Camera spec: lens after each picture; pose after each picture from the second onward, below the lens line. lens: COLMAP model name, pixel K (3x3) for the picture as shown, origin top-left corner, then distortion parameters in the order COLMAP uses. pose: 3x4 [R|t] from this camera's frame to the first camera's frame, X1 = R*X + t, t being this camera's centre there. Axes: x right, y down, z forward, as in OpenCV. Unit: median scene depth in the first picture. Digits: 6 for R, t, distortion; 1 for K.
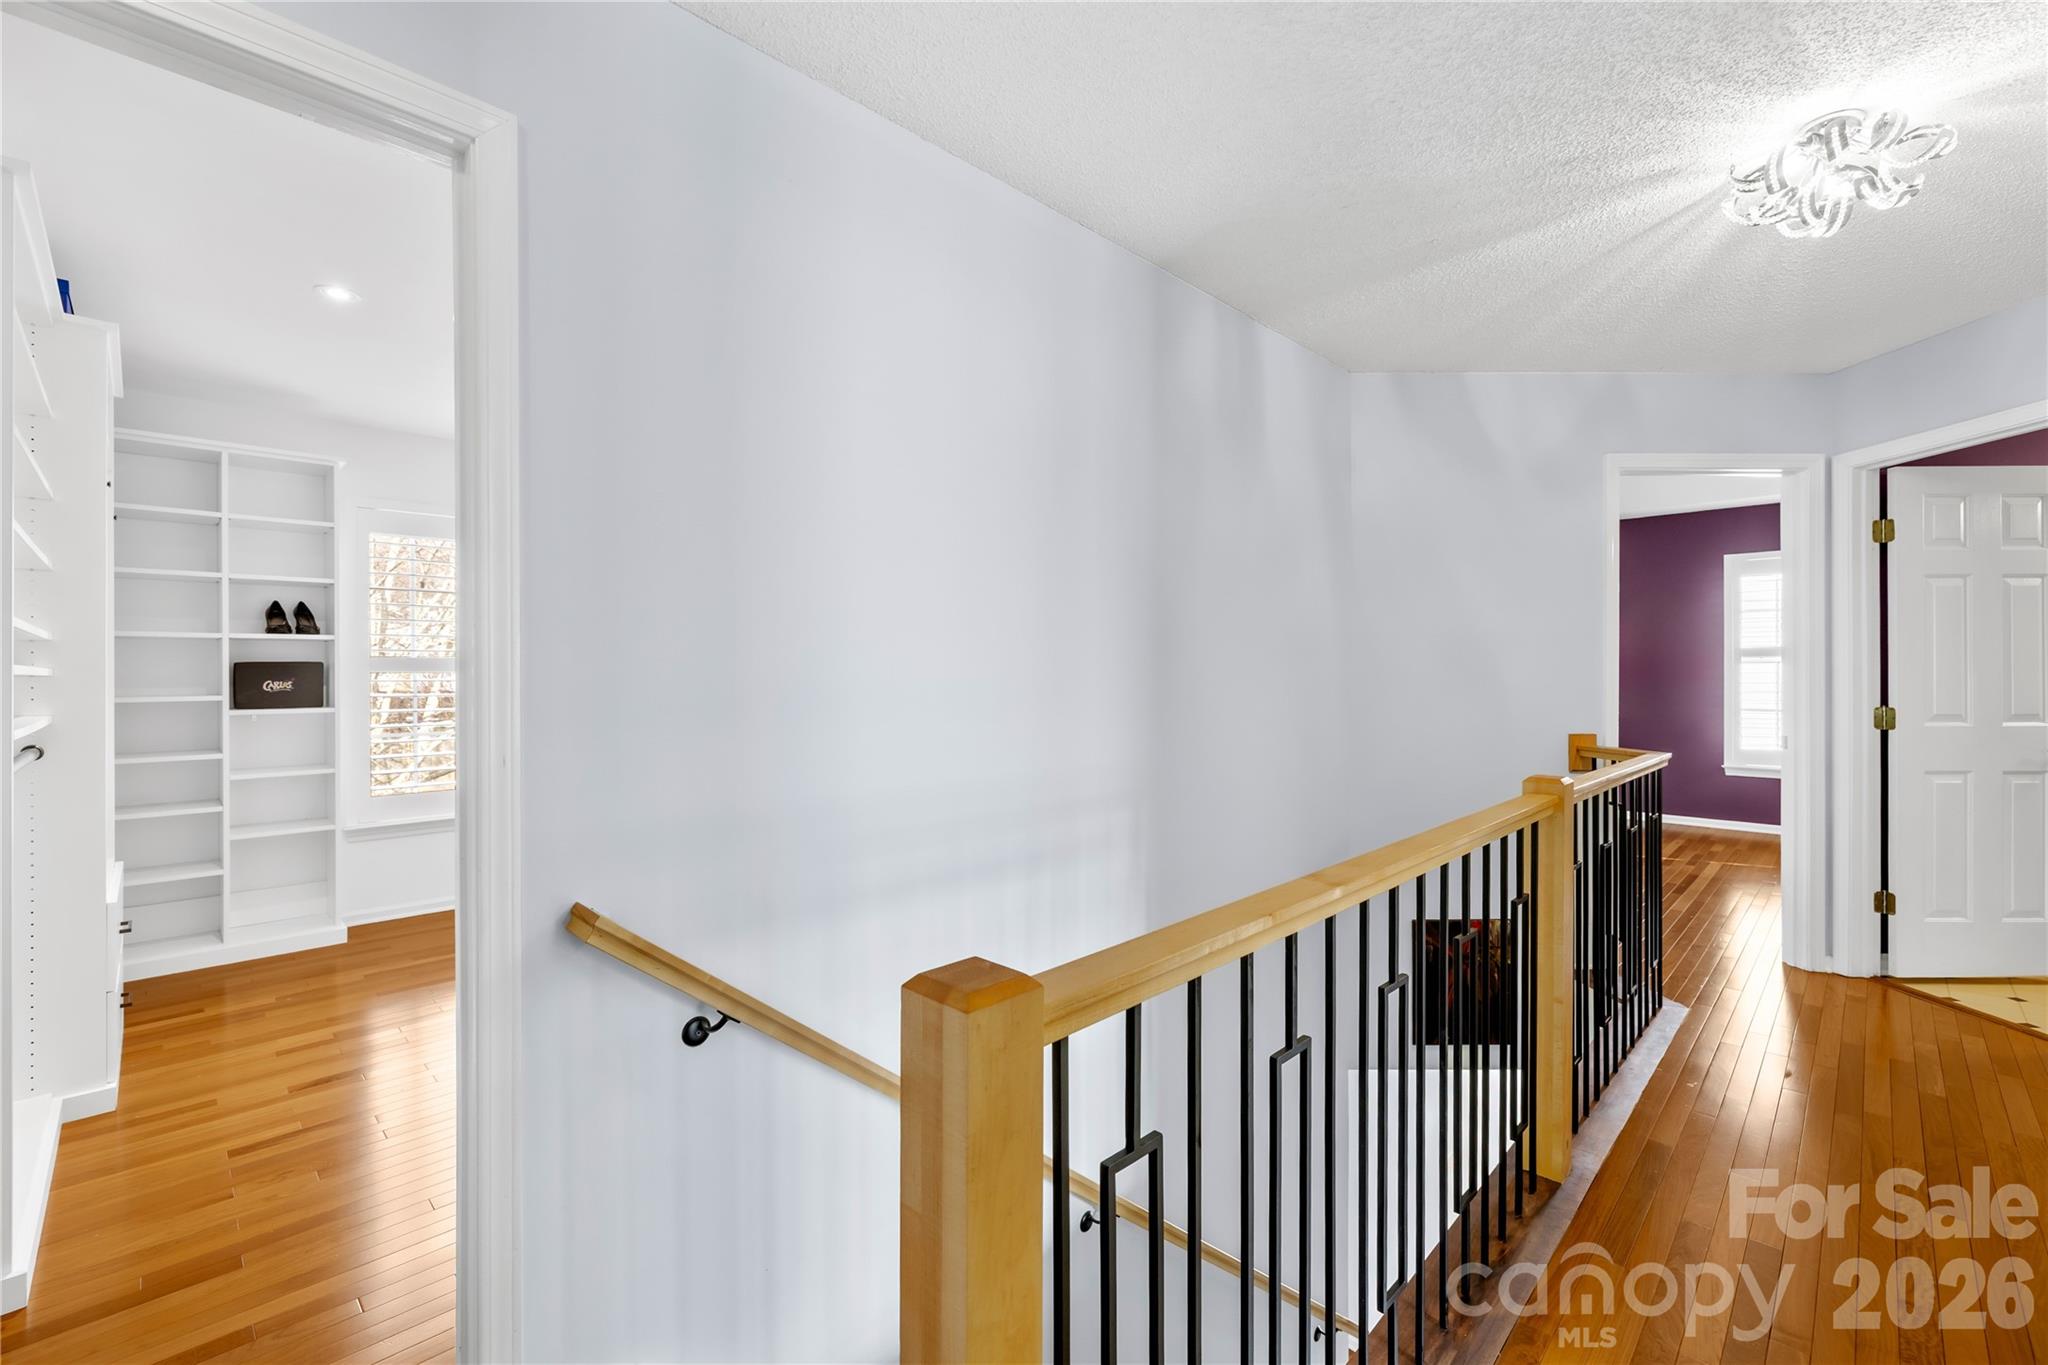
lens RADIAL K [[864.7, 0, 994.6], [0, 864.7, 681.4], [0, 0, 1]] dist [0.000403, -0.000246]
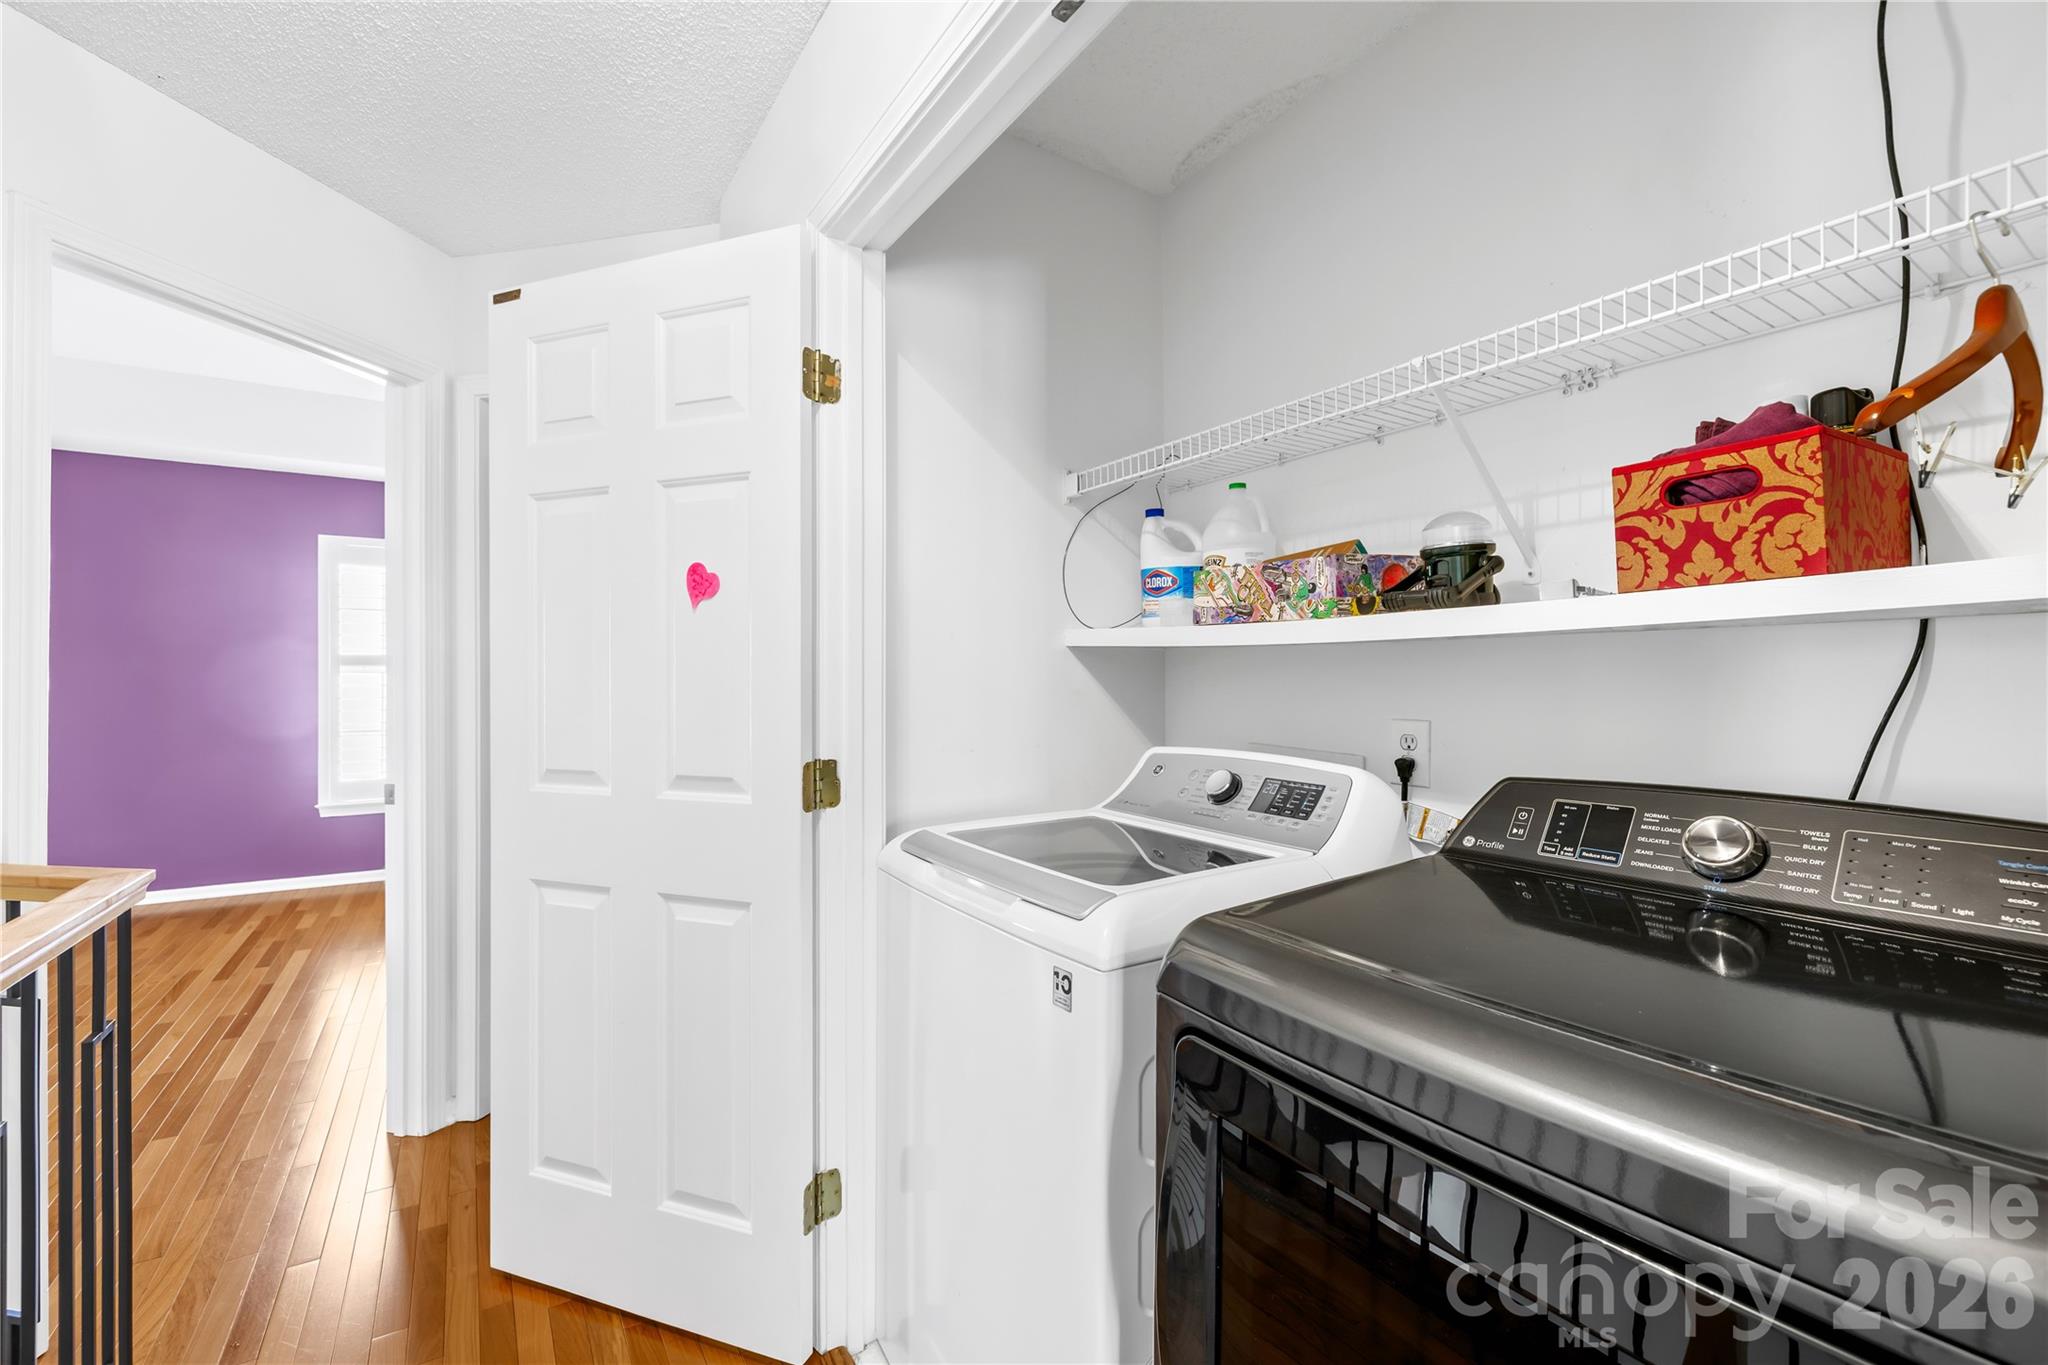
lens RADIAL K [[867.3, 0, 1030.8], [0, 867.3, 678.7], [0, 0, 1]] dist [-0.000576, -0.000051]
pose [[0.191831, 0.008677, 0.981390, 0.209026], [0.008491, 0.999909, -0.010500, -0.002519], [-0.981391, 0.010347, 0.191740, 0.229791]]
